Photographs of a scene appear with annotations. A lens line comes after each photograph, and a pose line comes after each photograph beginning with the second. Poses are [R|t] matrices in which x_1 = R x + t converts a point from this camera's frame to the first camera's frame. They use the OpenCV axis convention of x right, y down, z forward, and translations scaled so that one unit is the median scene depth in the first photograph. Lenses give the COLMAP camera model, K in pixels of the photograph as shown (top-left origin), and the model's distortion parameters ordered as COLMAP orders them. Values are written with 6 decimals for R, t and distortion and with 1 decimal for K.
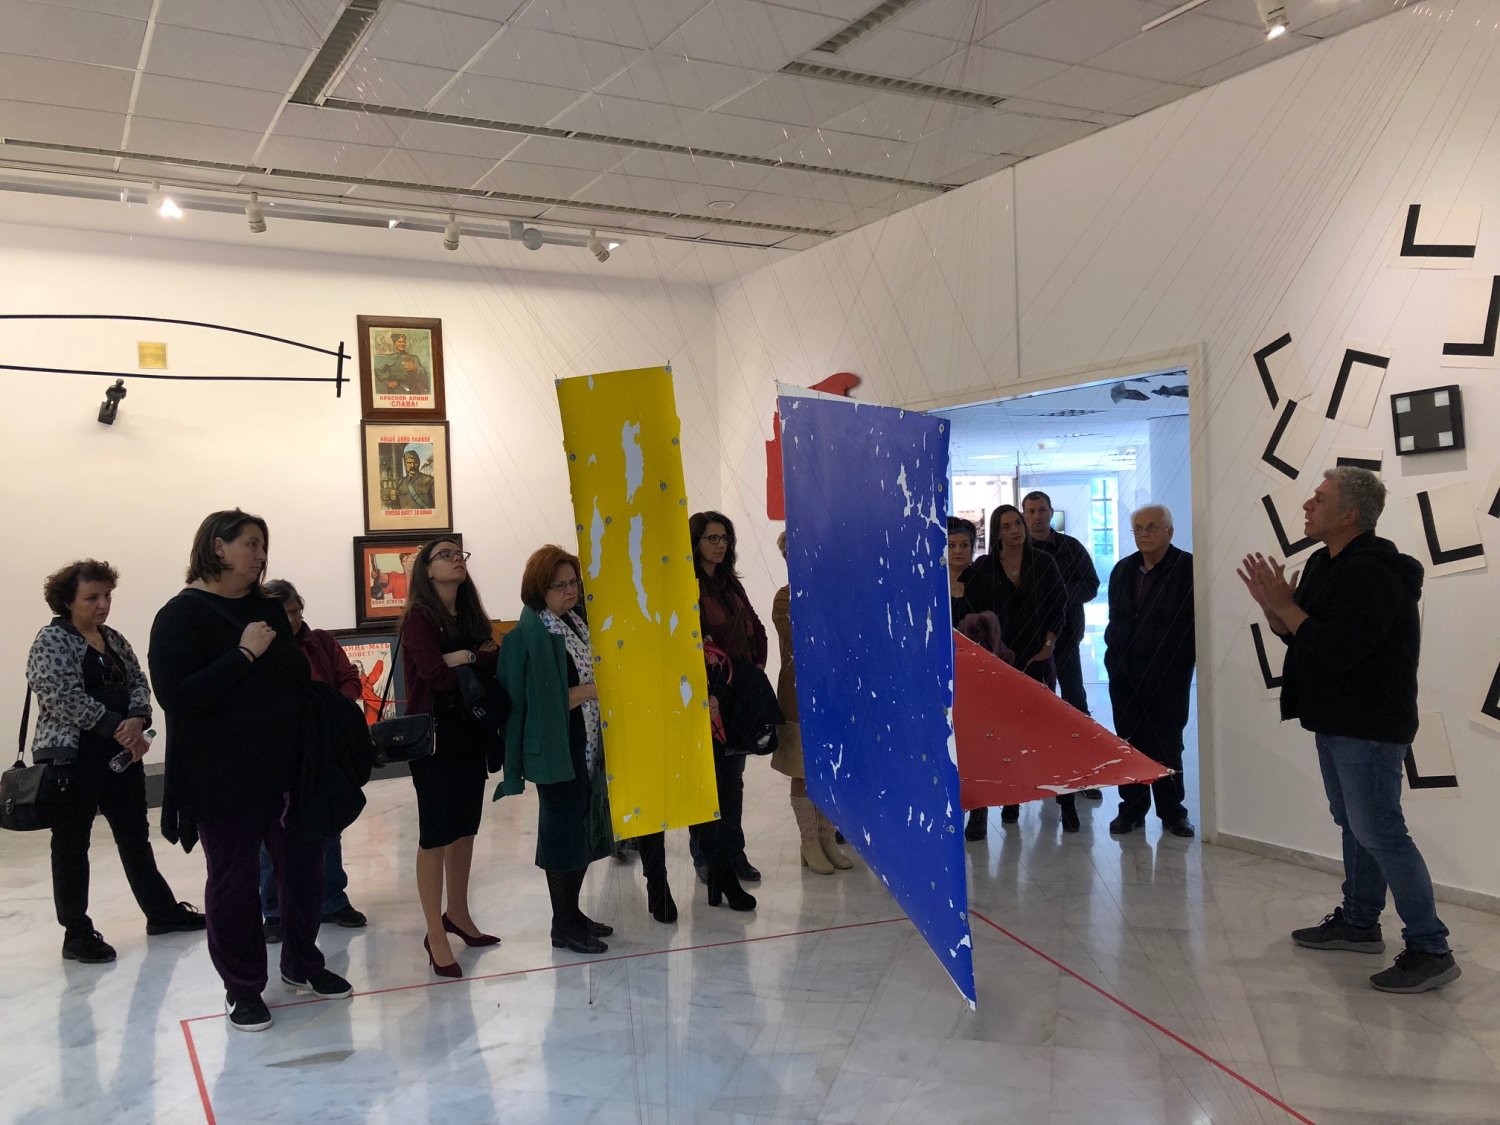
lens RADIAL K [[1225.1, 0, 744.8], [0, 1225.1, 561.7], [0, 0, 1]] dist [0.046057, 0.000222]
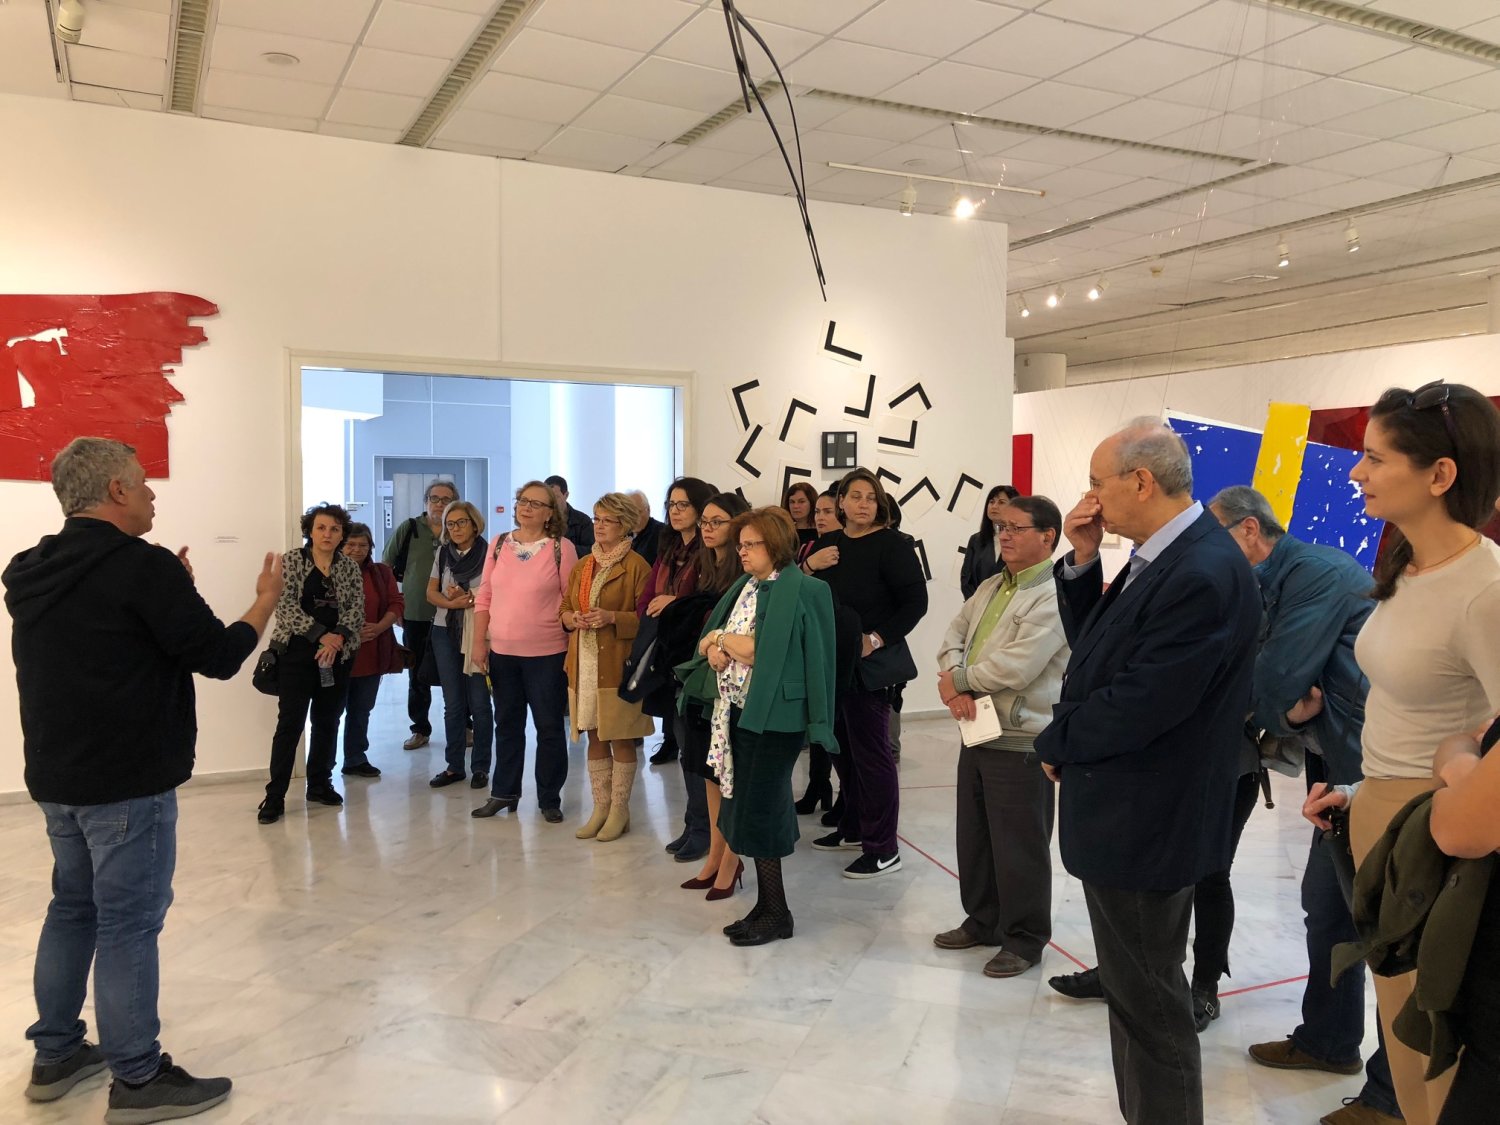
lens RADIAL K [[1225.1, 0, 746.5], [0, 1225.1, 560.1], [0, 0, 1]] dist [0.046057, 0.000222]
pose [[0.053578, -0.014696, 0.998456, -1.127023], [0.018904, 0.999727, 0.013701, 0.012753], [-0.998385, 0.018141, 0.053841, 1.022120]]
